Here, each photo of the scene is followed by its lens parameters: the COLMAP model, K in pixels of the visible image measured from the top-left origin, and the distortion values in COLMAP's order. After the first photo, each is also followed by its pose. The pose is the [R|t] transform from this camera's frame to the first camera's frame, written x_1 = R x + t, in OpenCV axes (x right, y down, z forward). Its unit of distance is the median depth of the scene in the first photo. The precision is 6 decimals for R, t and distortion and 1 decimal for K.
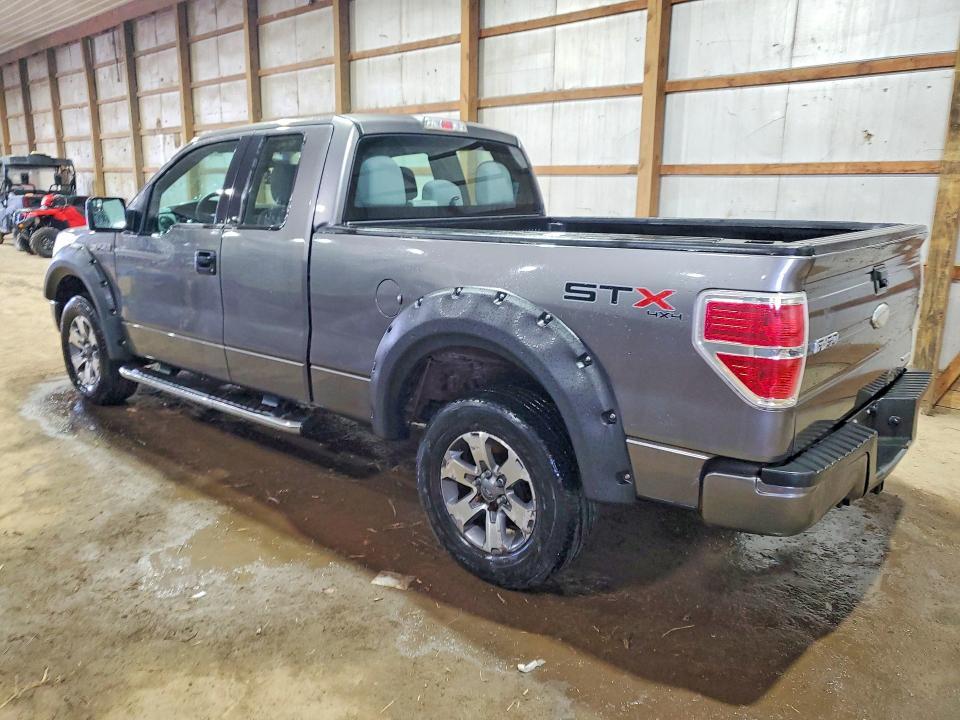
lens RADIAL K [[775.3, 0, 461.3], [0, 775.3, 358.8], [0, 0, 1]] dist [0.037683, -0.000621]
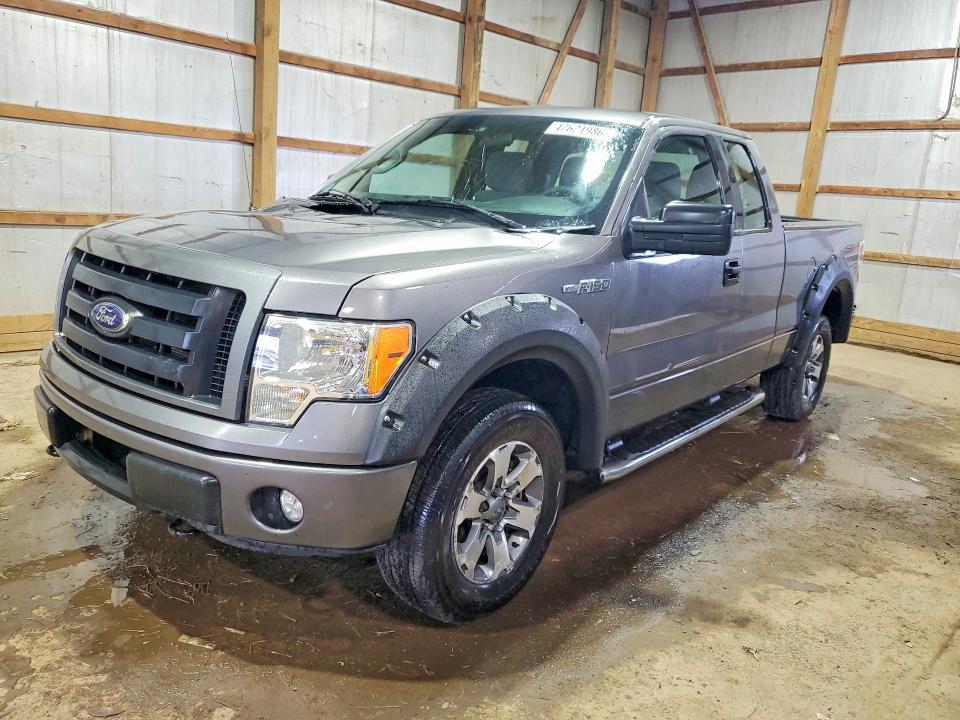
lens RADIAL K [[775.3, 0, 461.3], [0, 775.3, 358.8], [0, 0, 1]] dist [0.037683, -0.000621]
pose [[-0.052603, -0.239418, 0.969490, -1.055052], [0.150067, 0.957915, 0.244702, -0.258239], [-0.987275, 0.158360, -0.014460, 1.151764]]
